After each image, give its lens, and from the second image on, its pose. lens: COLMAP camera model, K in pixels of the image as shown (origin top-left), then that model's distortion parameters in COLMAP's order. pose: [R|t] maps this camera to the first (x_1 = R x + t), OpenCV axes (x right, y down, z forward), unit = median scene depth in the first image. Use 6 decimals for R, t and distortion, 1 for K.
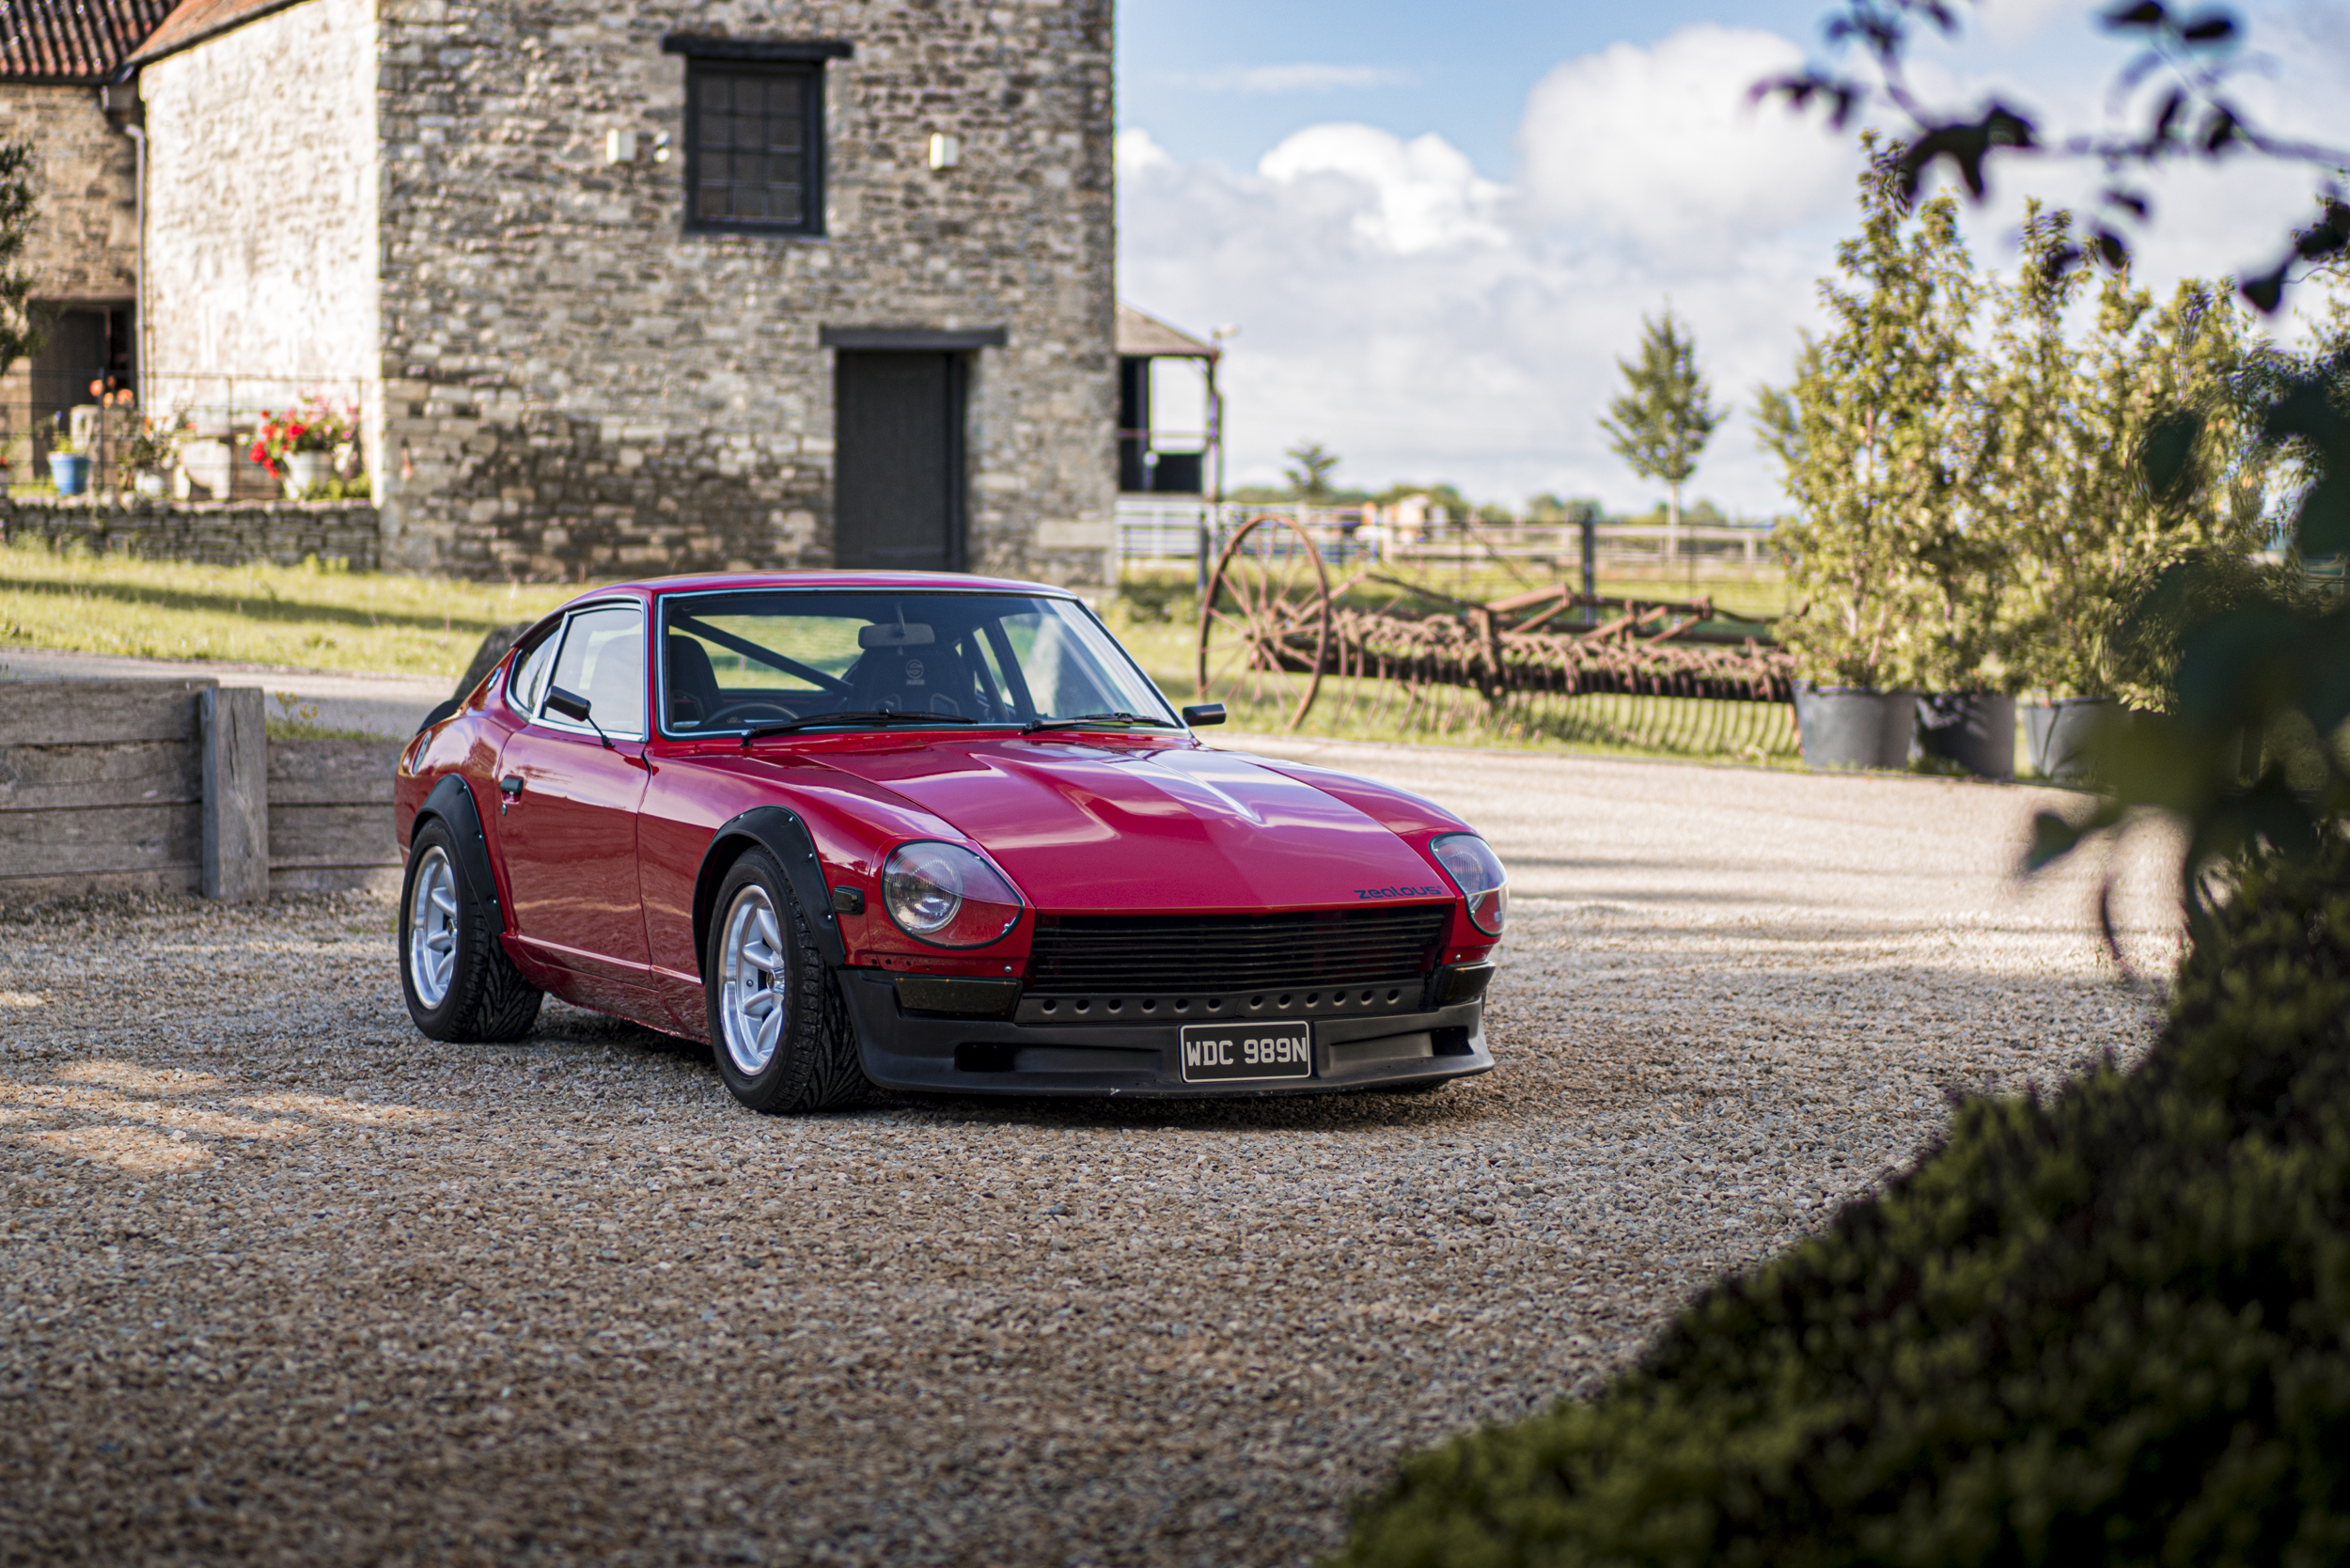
lens RADIAL K [[5877.9, 0, 1120.4], [0, 5877.9, 785.1], [0, 0, 1]] dist [-0.002933, -0.077396]
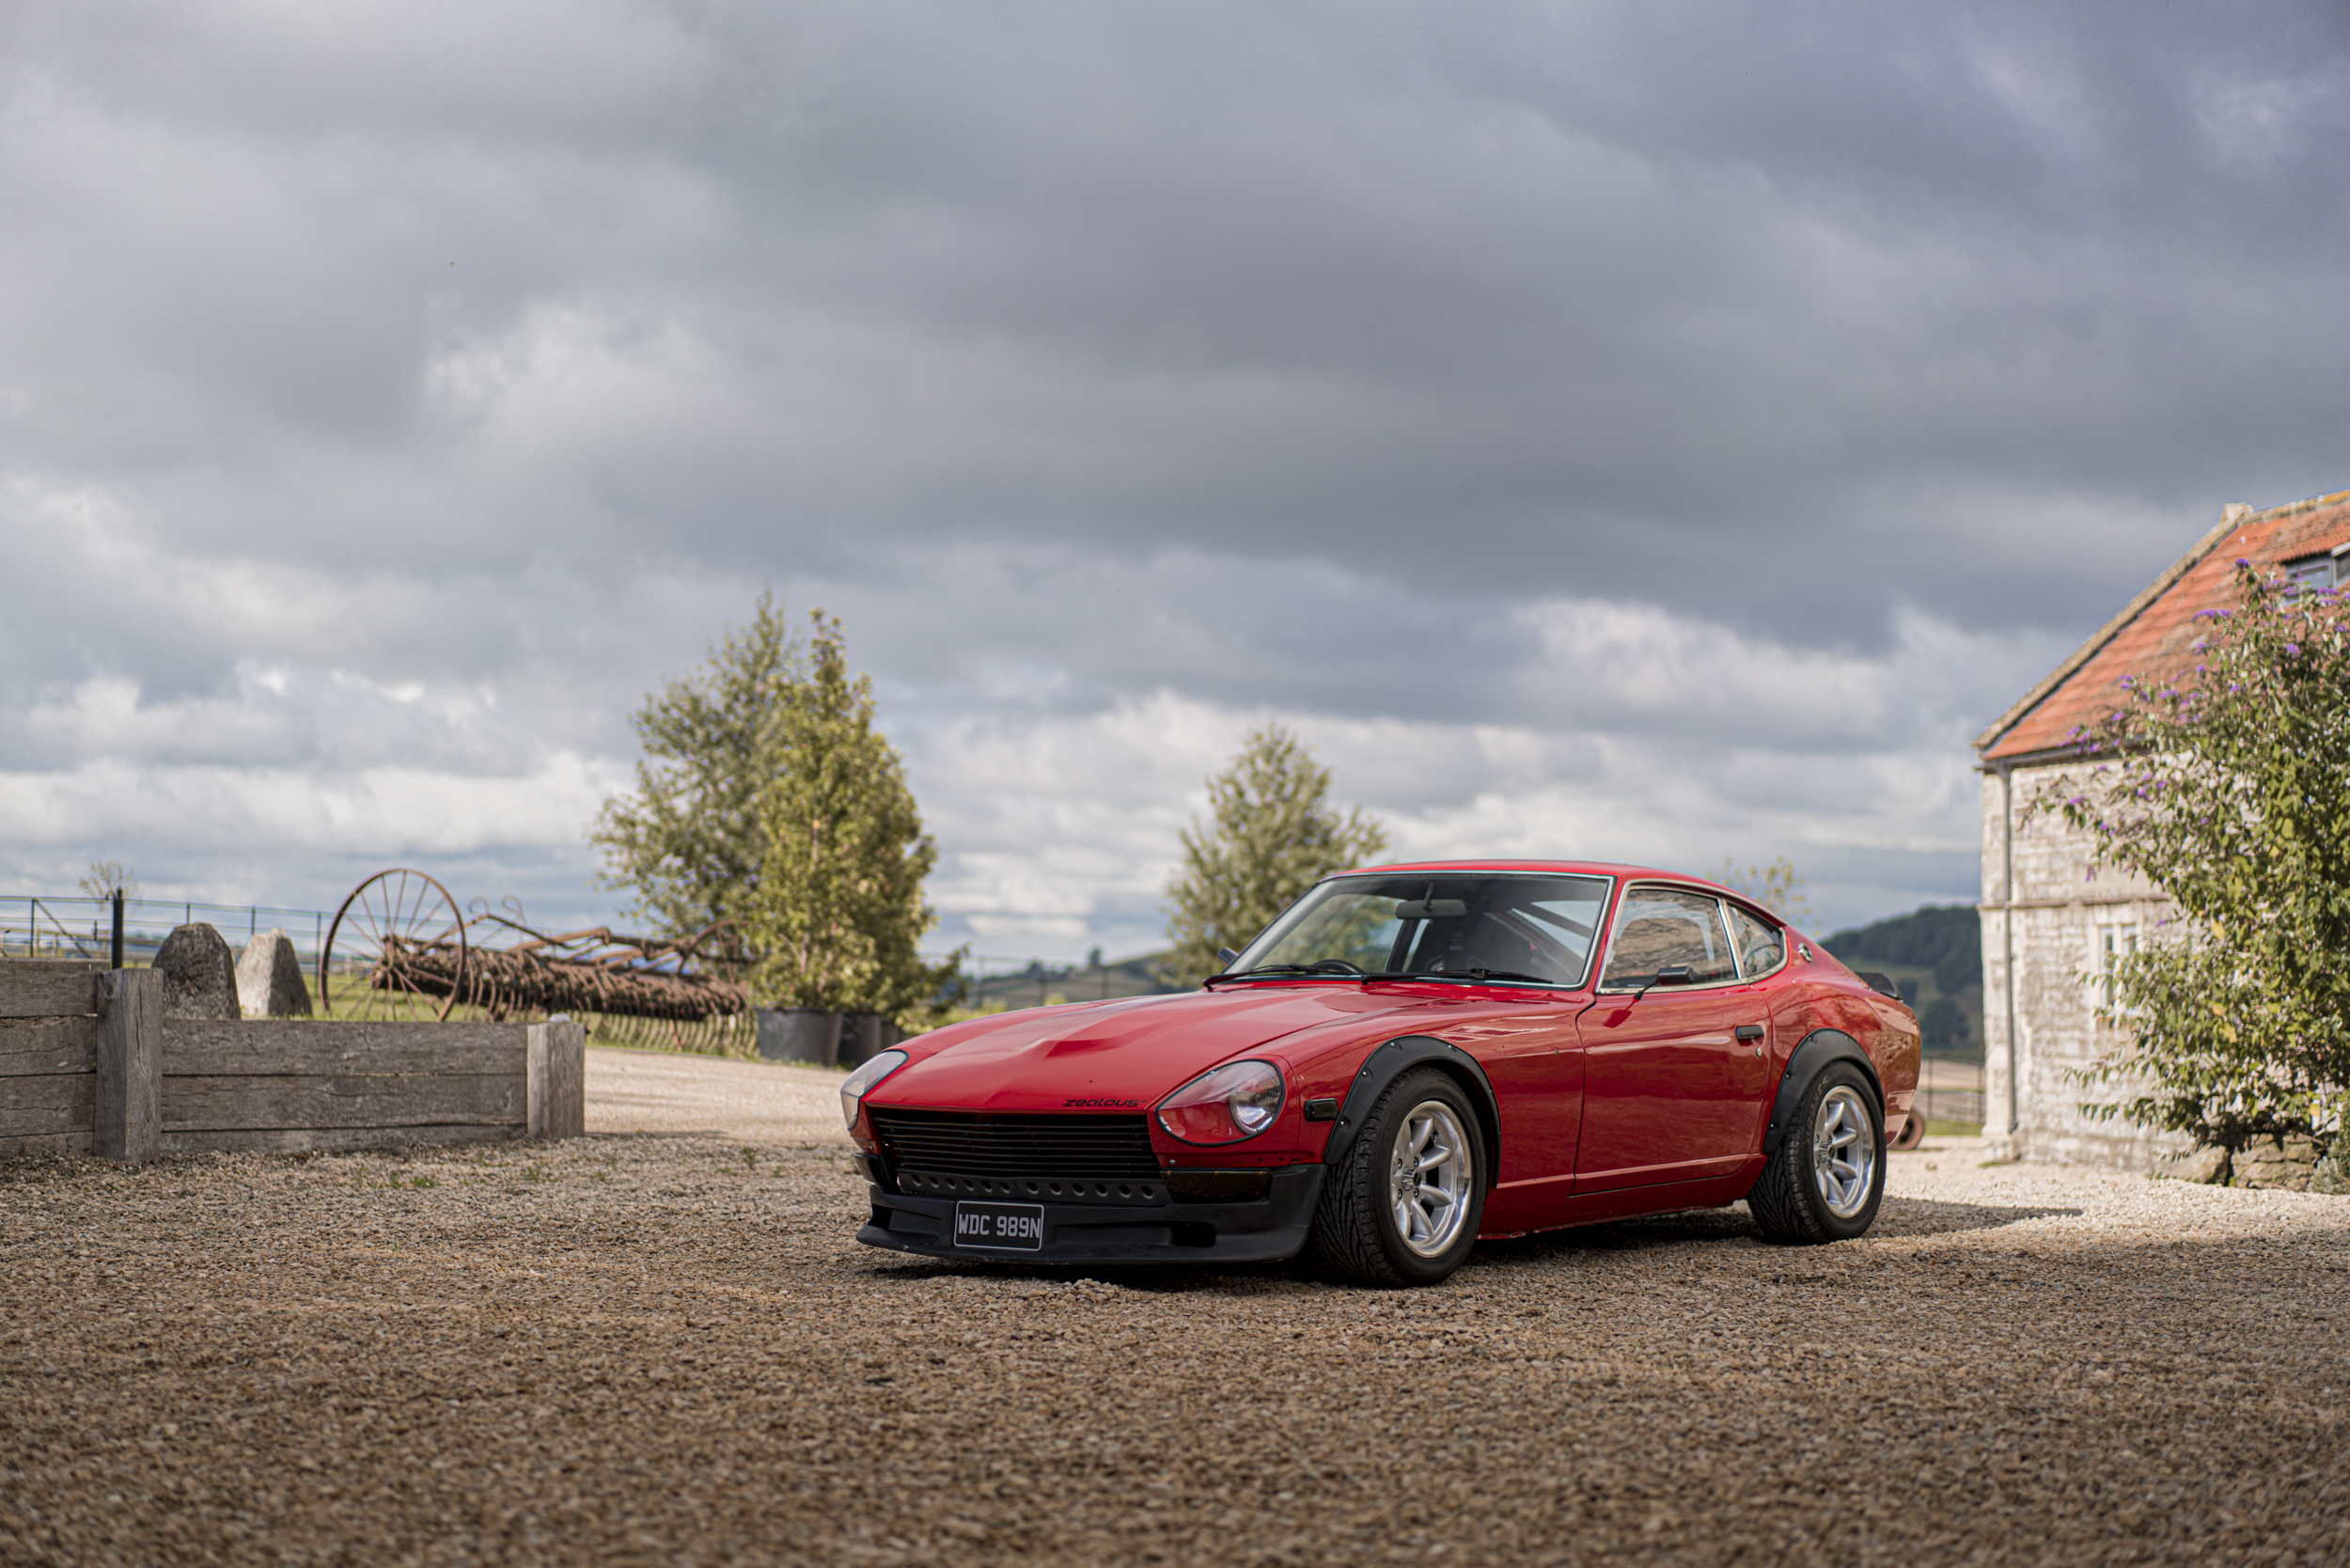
lens RADIAL K [[3647.8, 0, 1175.0], [0, 3647.8, 784.0], [0, 0, 1]] dist [0.013802, -0.182954]
pose [[0.862118, 0.048102, 0.504420, -0.151723], [-0.004148, 0.996121, -0.087901, 0.003878], [-0.506691, 0.073688, 0.858973, 0.137609]]
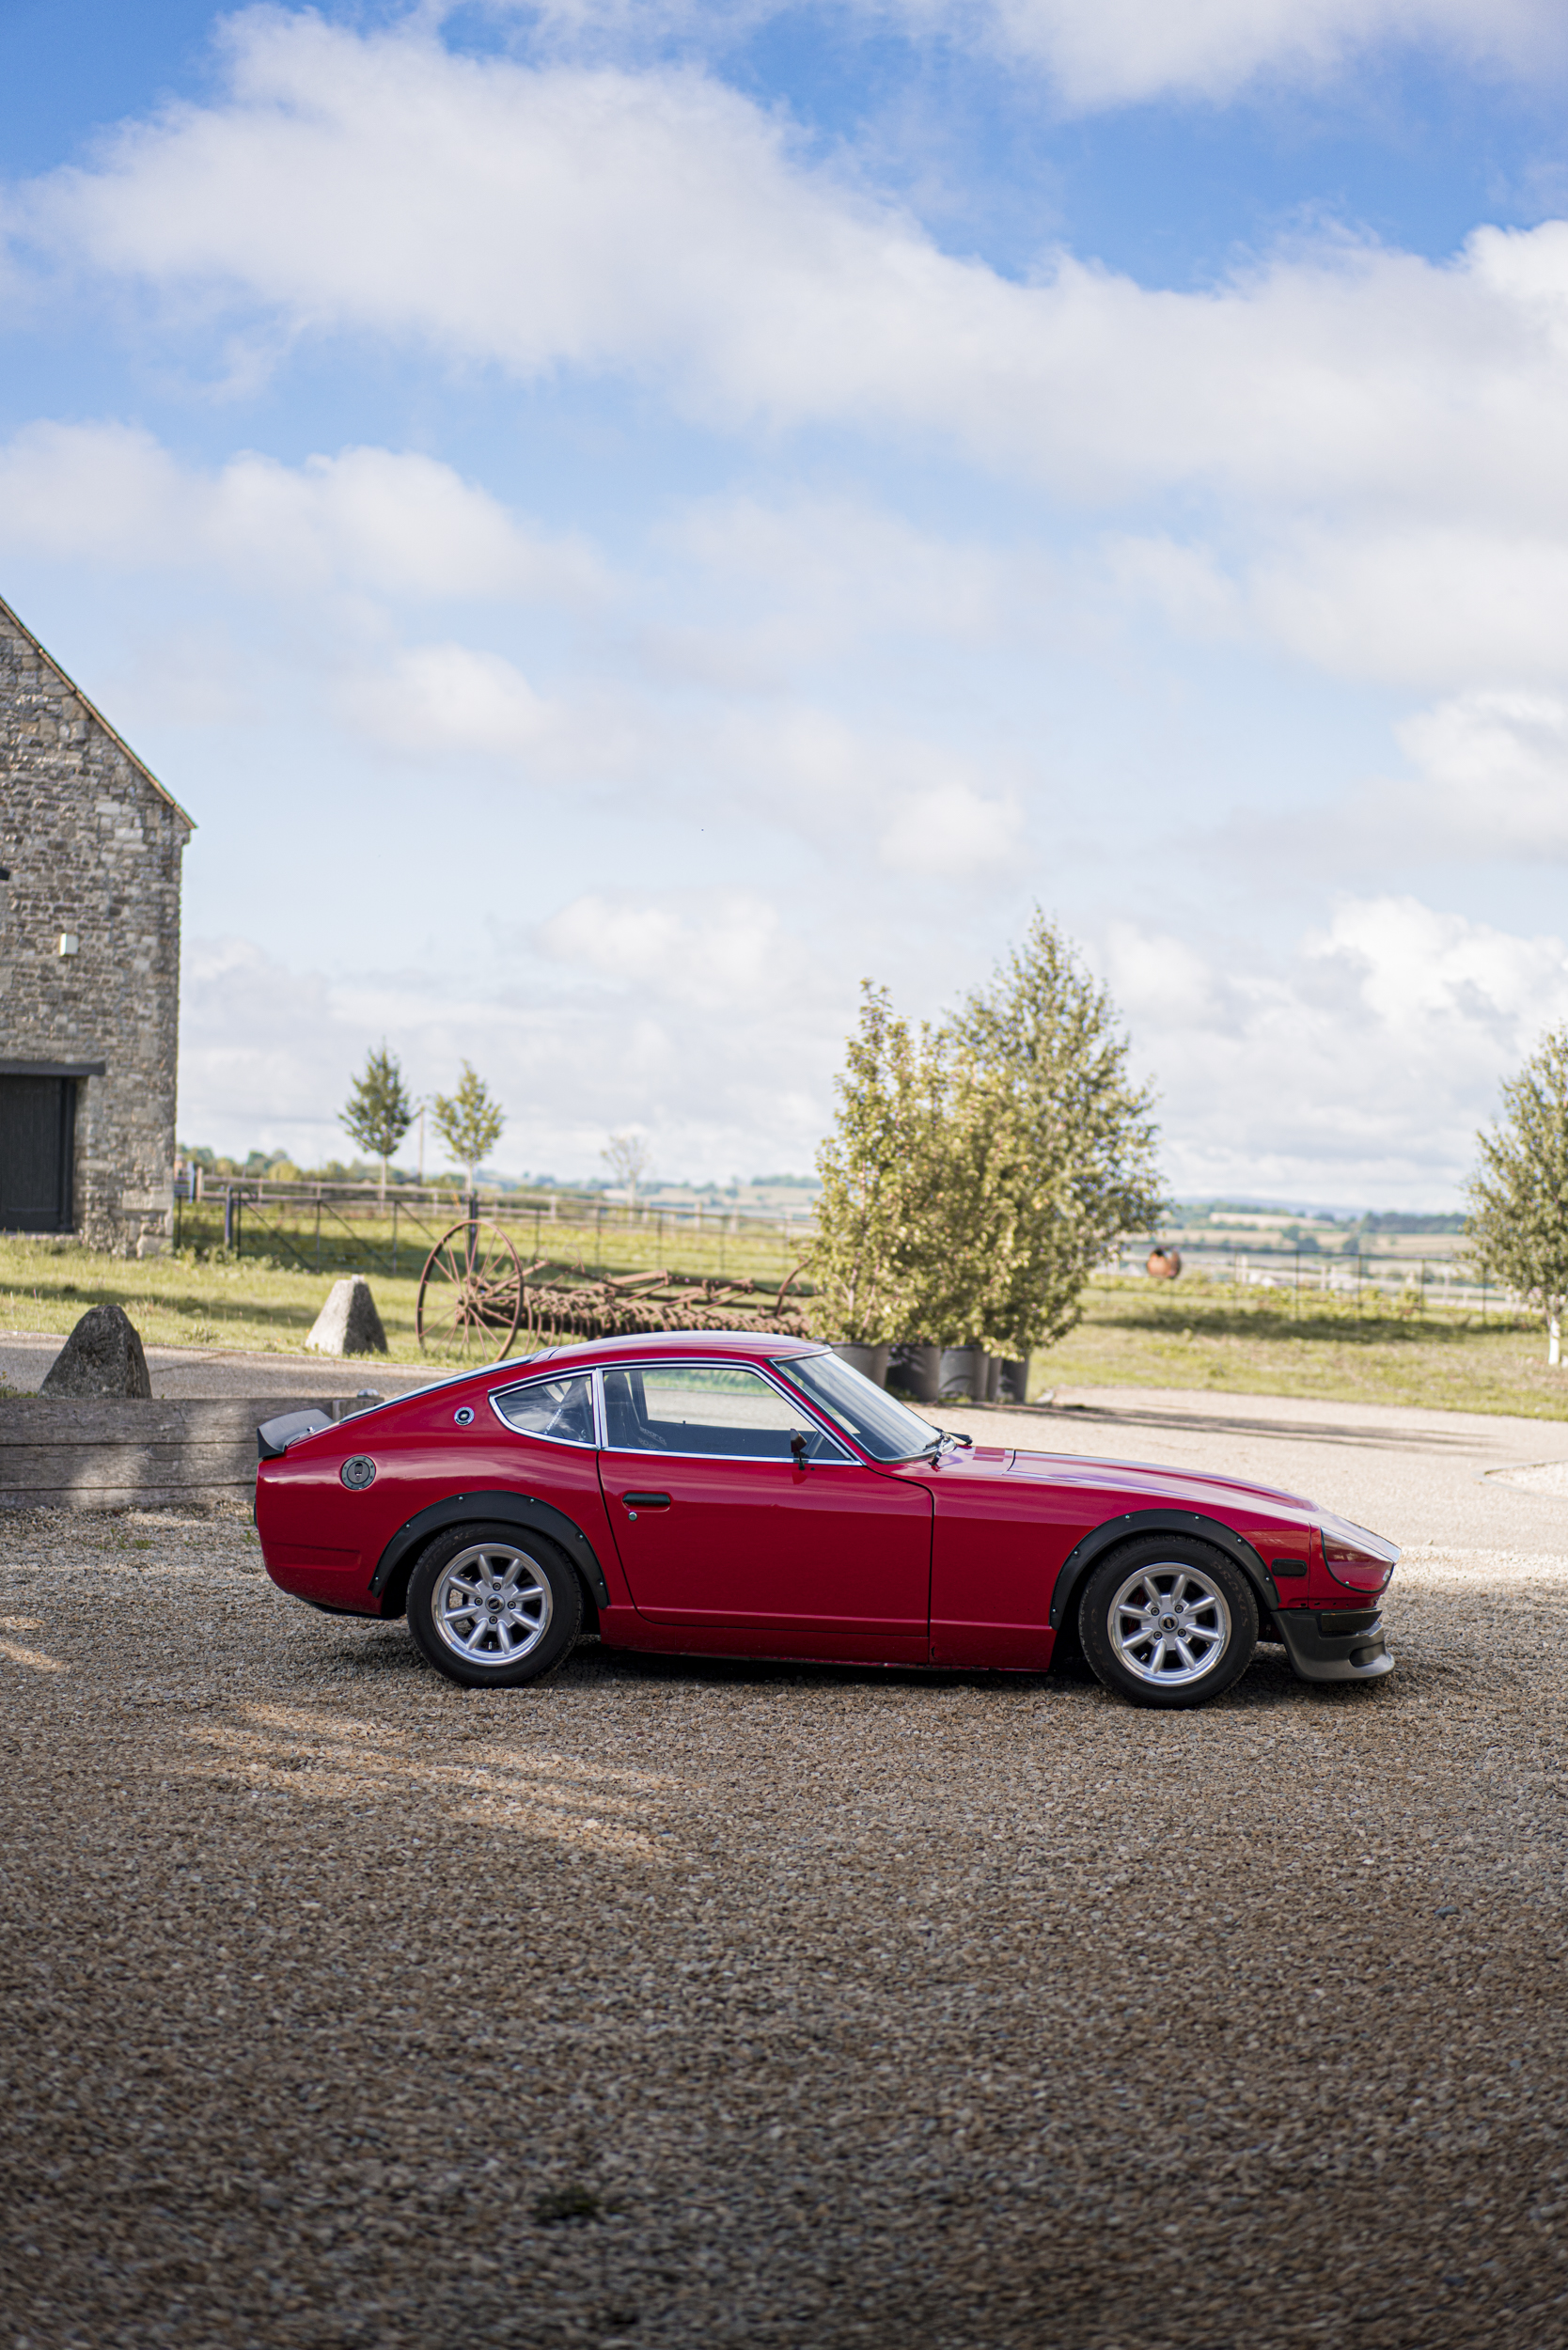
lens RADIAL K [[3647.8, 0, 784.0], [0, 3647.8, 1175.0], [0, 0, 1]] dist [0.013802, -0.182954]
pose [[0.969683, 0.026637, 0.242911, -0.079309], [-0.016642, 0.998932, -0.043106, -0.012109], [-0.243800, 0.037757, 0.969090, 0.054910]]
